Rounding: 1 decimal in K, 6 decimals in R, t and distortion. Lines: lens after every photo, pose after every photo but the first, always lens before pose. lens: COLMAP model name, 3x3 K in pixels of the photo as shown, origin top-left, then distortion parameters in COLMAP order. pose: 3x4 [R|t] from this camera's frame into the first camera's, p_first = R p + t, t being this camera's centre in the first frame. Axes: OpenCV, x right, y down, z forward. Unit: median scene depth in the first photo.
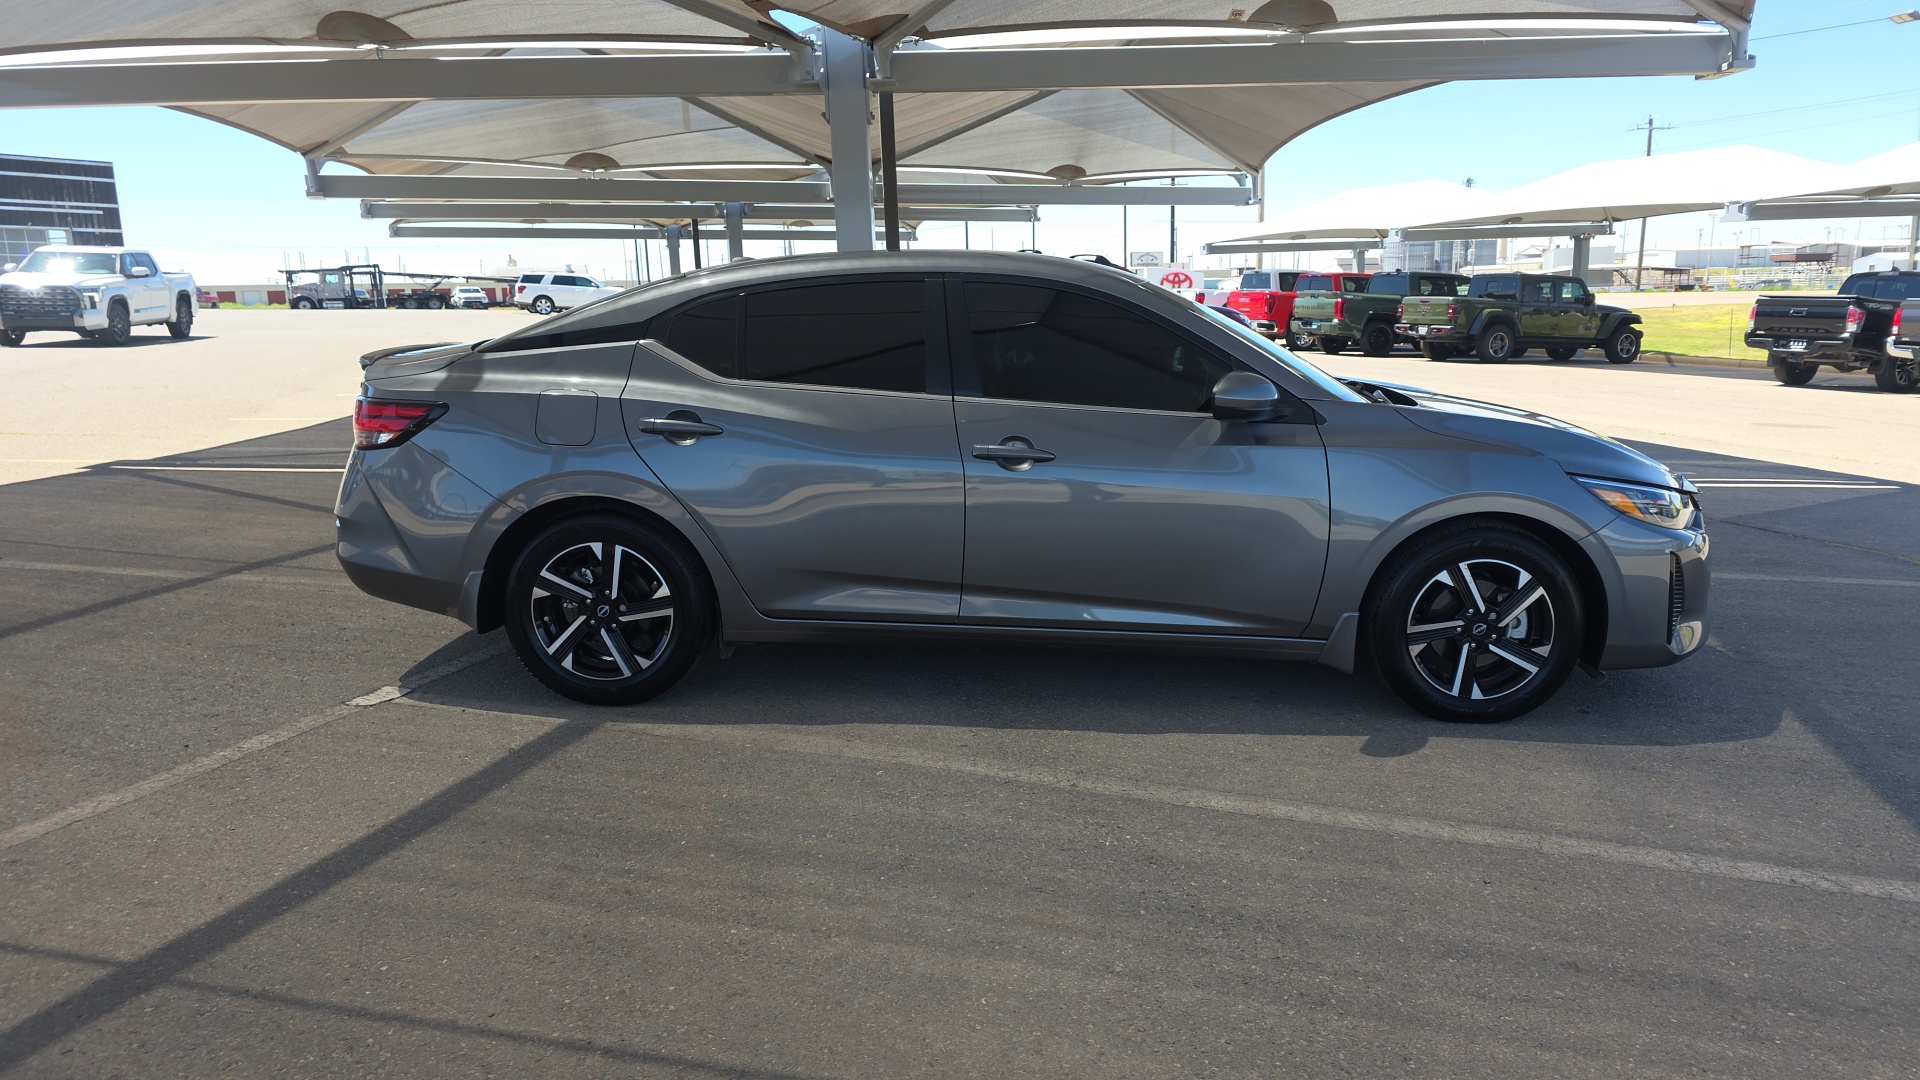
lens RADIAL K [[1368.9, 0, 966.0], [0, 1368.9, 544.7], [0, 0, 1]] dist [0.001356, -0.033517]
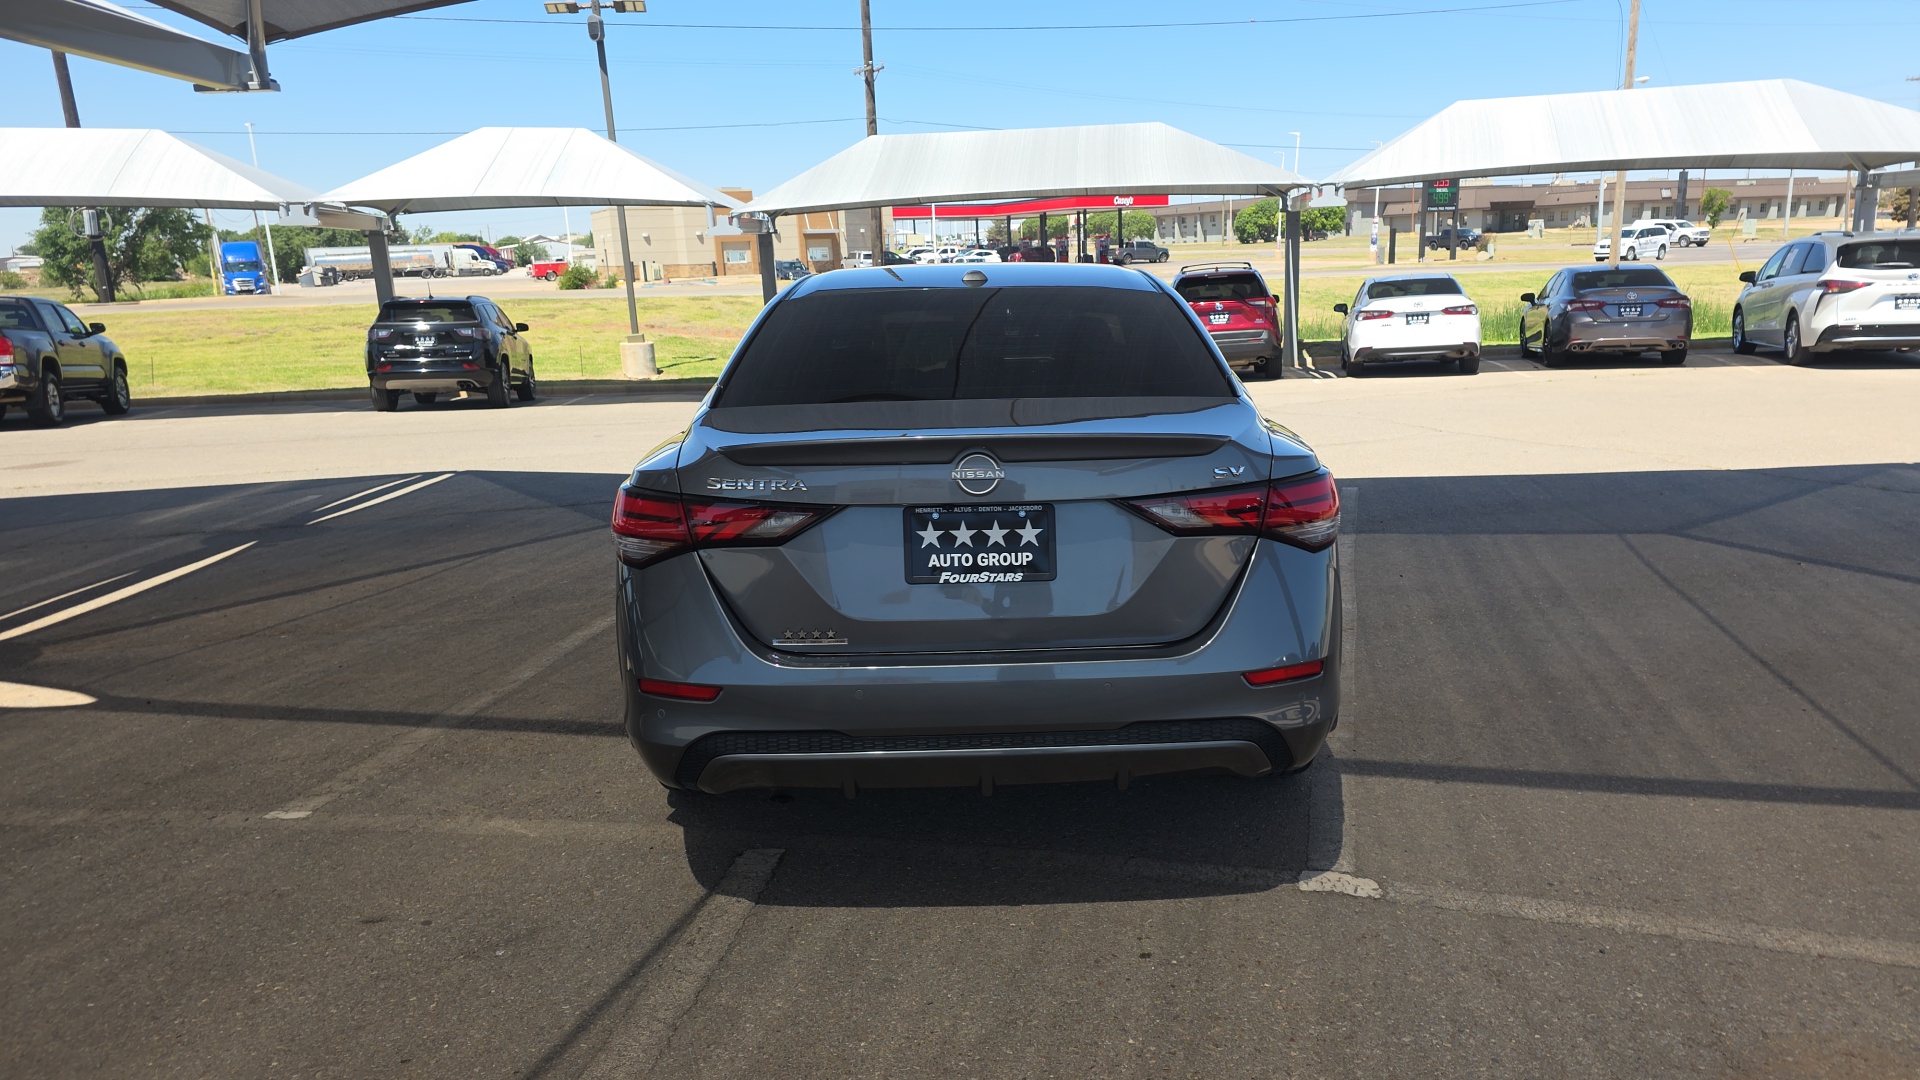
lens RADIAL K [[1368.9, 0, 966.0], [0, 1368.9, 544.7], [0, 0, 1]] dist [0.001356, -0.033517]
pose [[-0.082863, -0.199542, 0.976379, -1.211930], [0.221977, 0.951439, 0.213284, -0.297709], [-0.971525, 0.234407, -0.034545, 1.292900]]
